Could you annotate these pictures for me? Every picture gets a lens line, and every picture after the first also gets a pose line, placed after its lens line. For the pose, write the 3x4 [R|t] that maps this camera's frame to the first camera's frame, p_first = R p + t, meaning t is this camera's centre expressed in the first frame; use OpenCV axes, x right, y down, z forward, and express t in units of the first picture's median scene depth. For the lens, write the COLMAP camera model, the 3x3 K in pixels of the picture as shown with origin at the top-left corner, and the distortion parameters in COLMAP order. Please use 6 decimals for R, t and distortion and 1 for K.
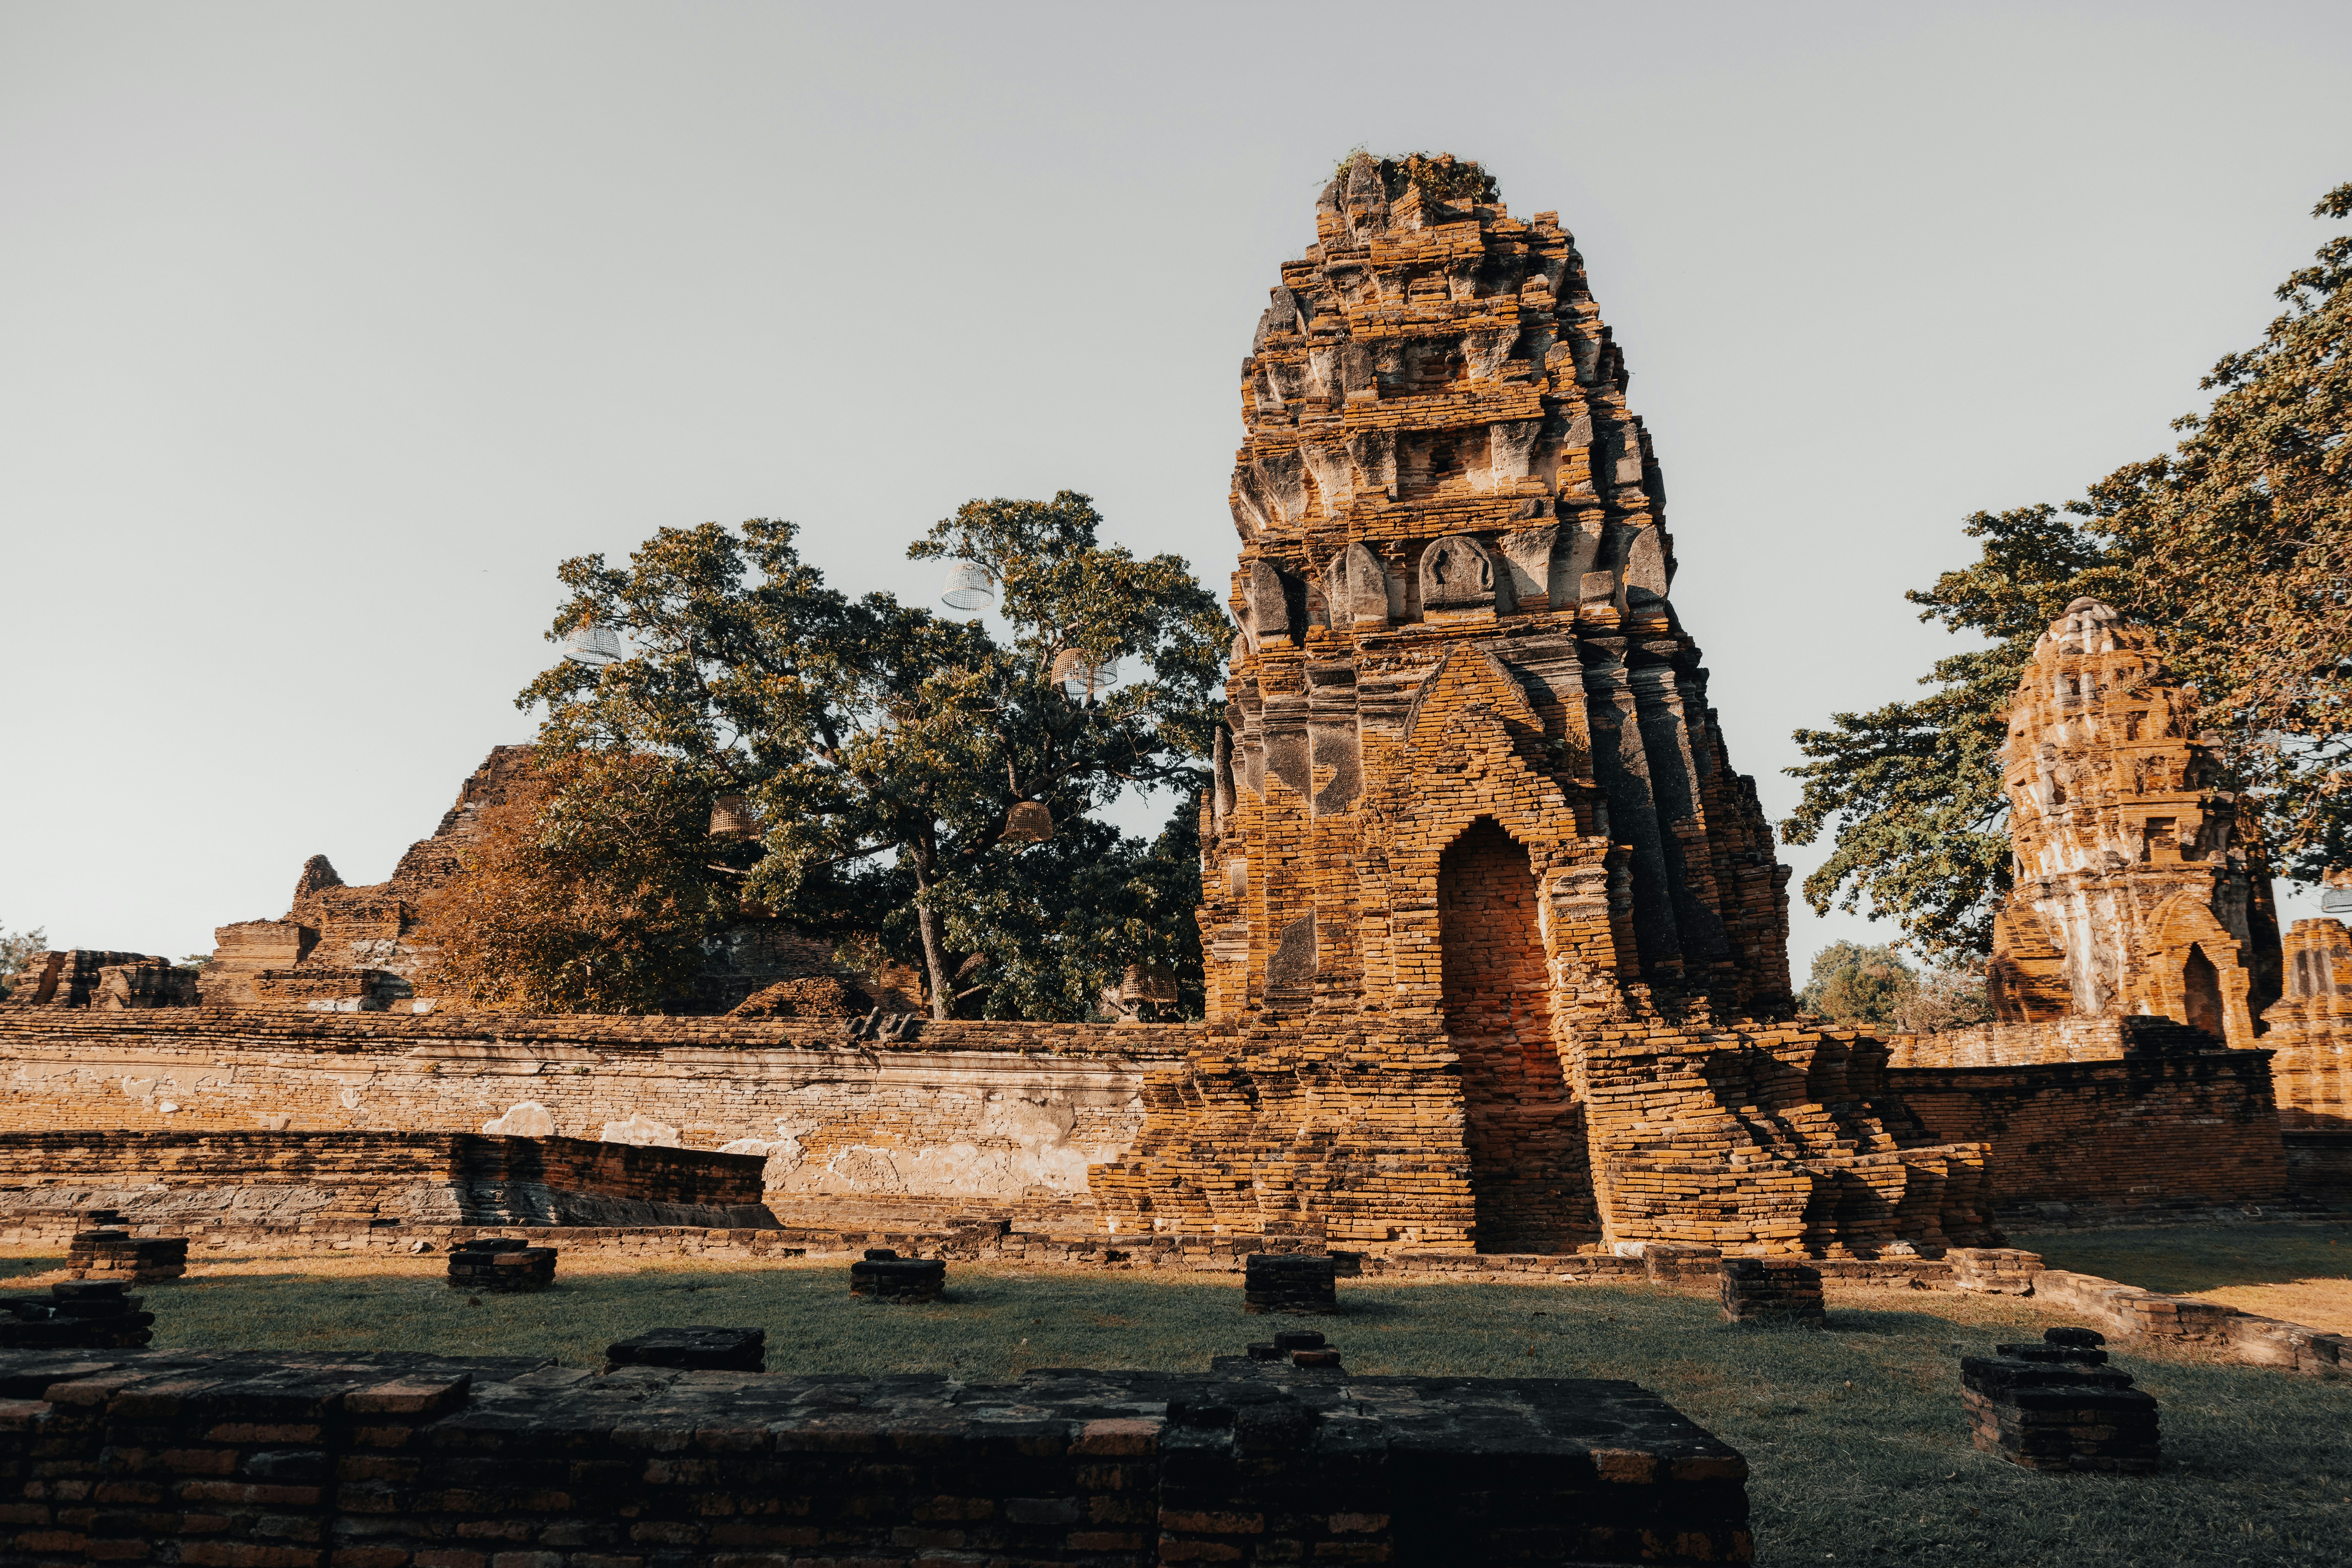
lens RADIAL K [[1542.0, 0, 1176.0], [0, 1542.0, 784.0], [0, 0, 1]] dist [0.002171, -0.000527]
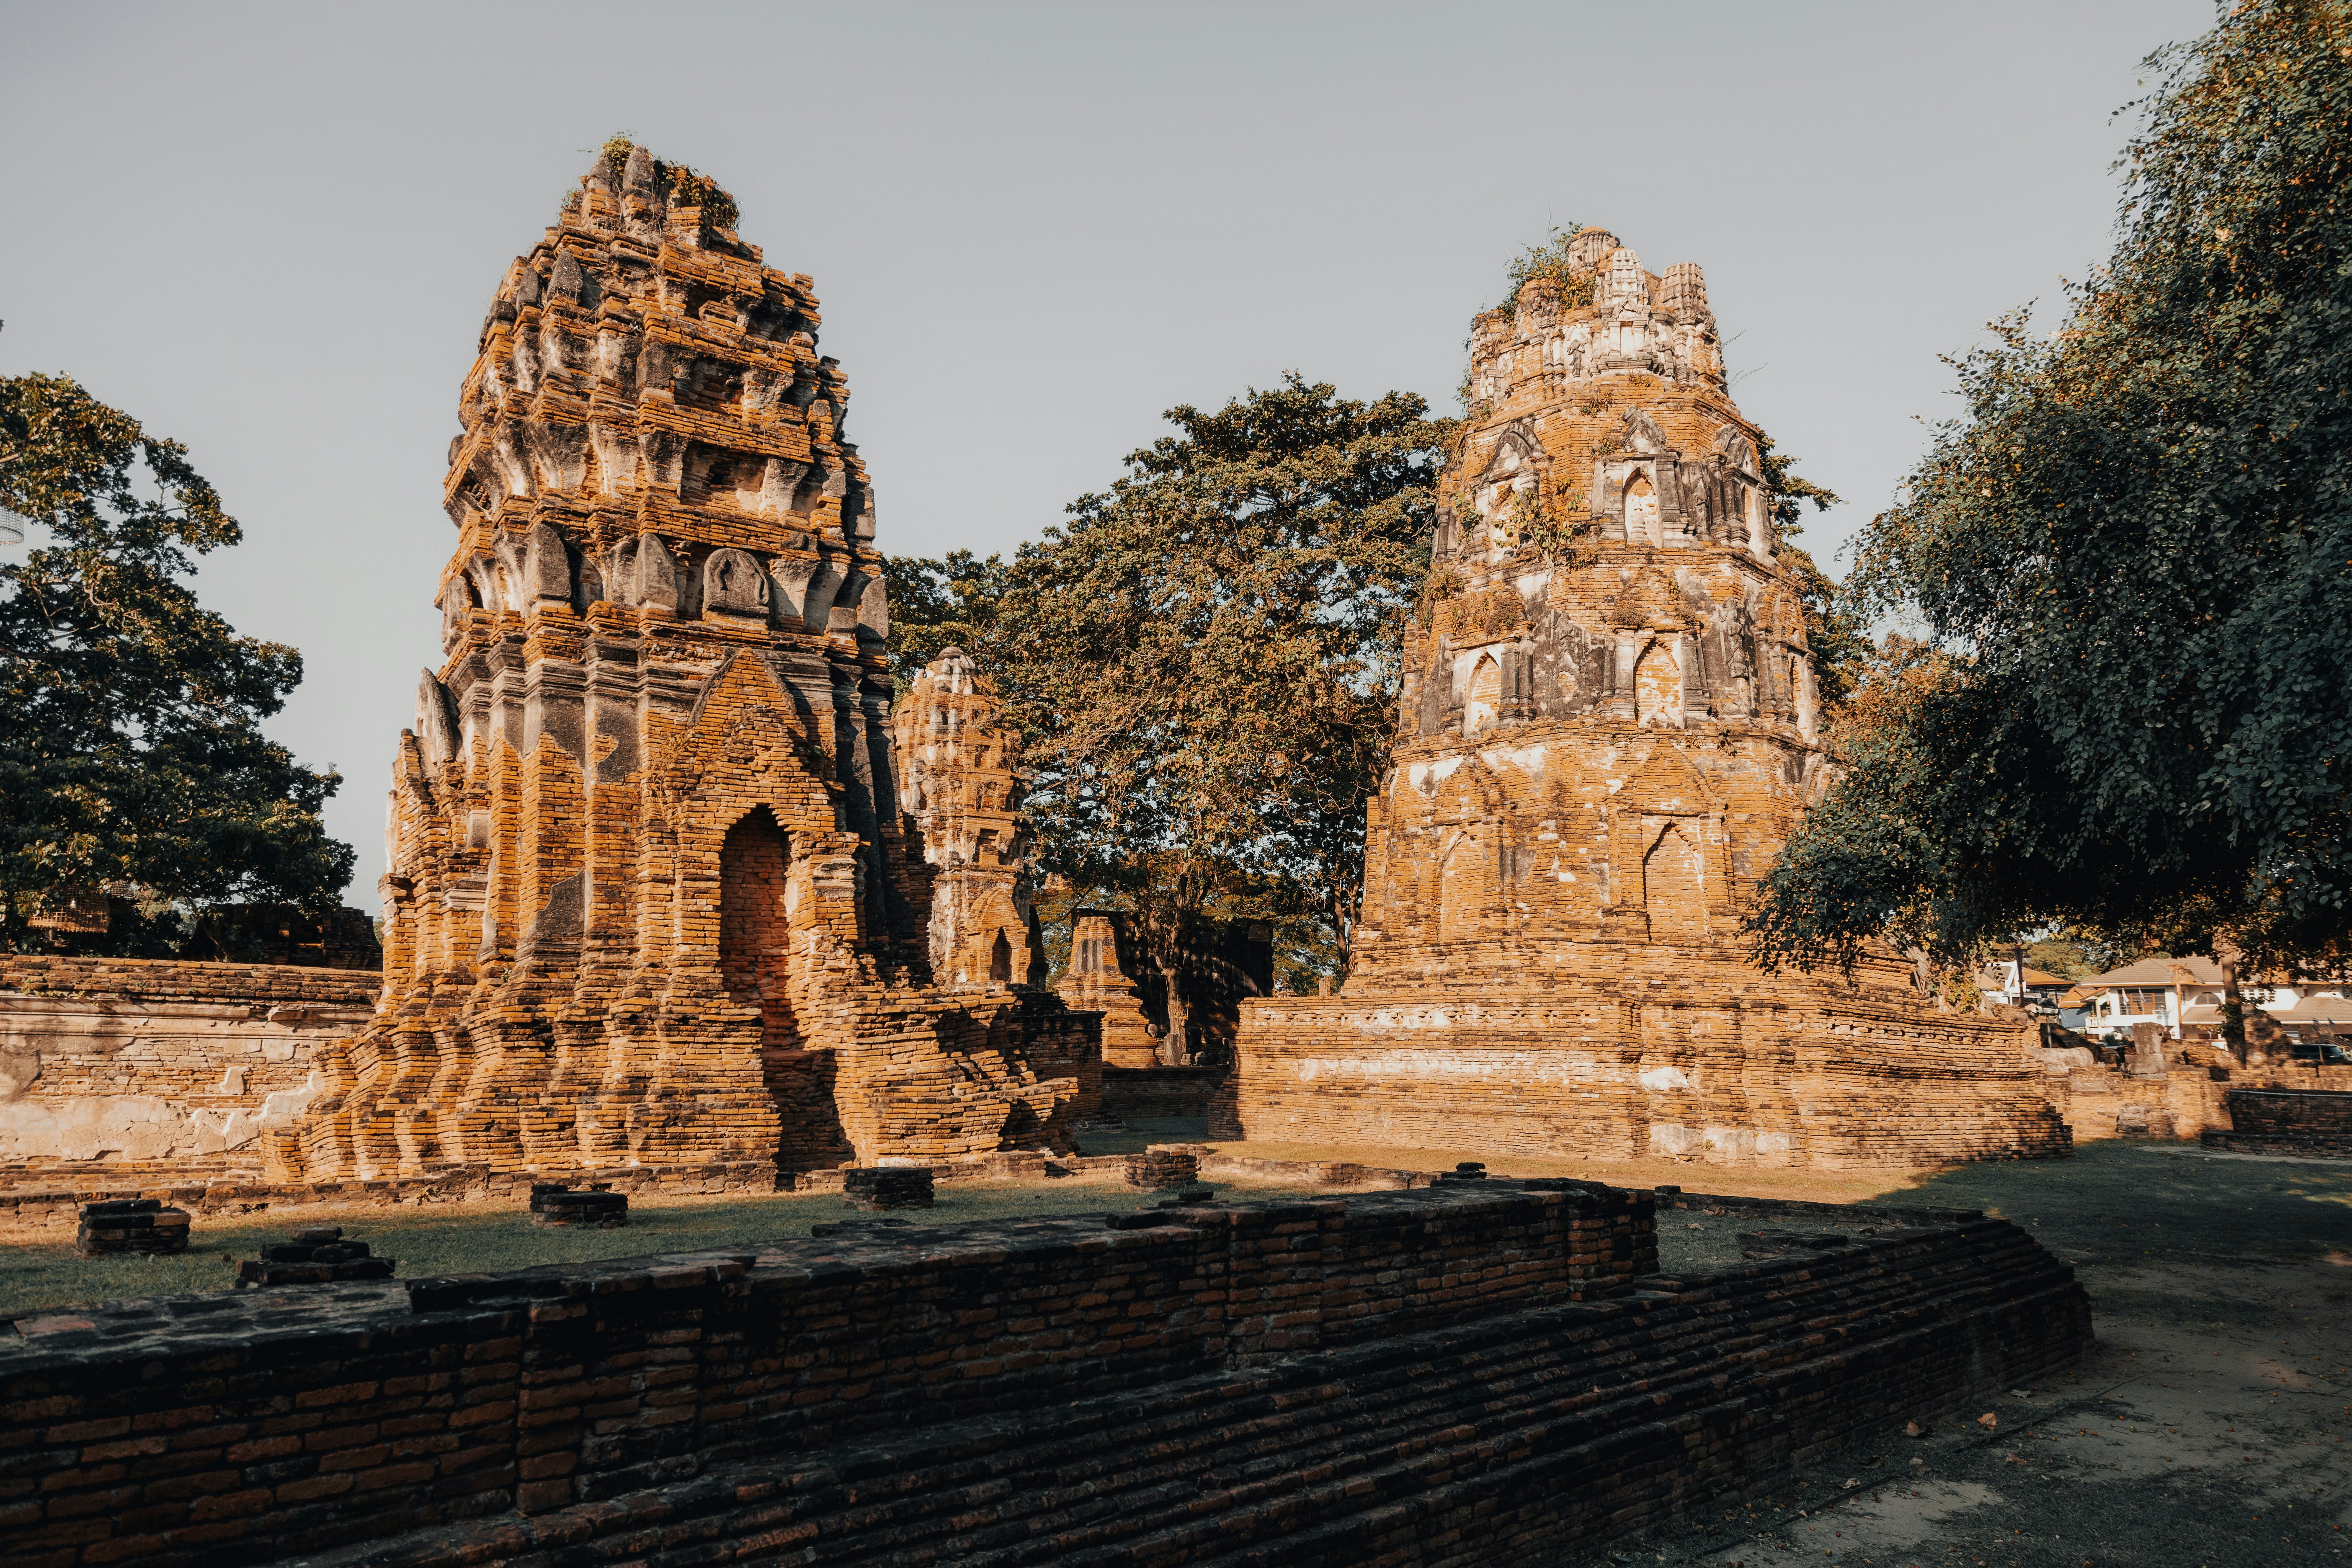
lens RADIAL K [[1542.0, 0, 1176.0], [0, 1542.0, 784.0], [0, 0, 1]] dist [0.002171, -0.000527]
pose [[0.691279, 0.121650, 0.712274, -0.380046], [-0.145929, 0.988919, -0.027271, -0.007506], [-0.707699, -0.085090, 0.701371, -0.031101]]
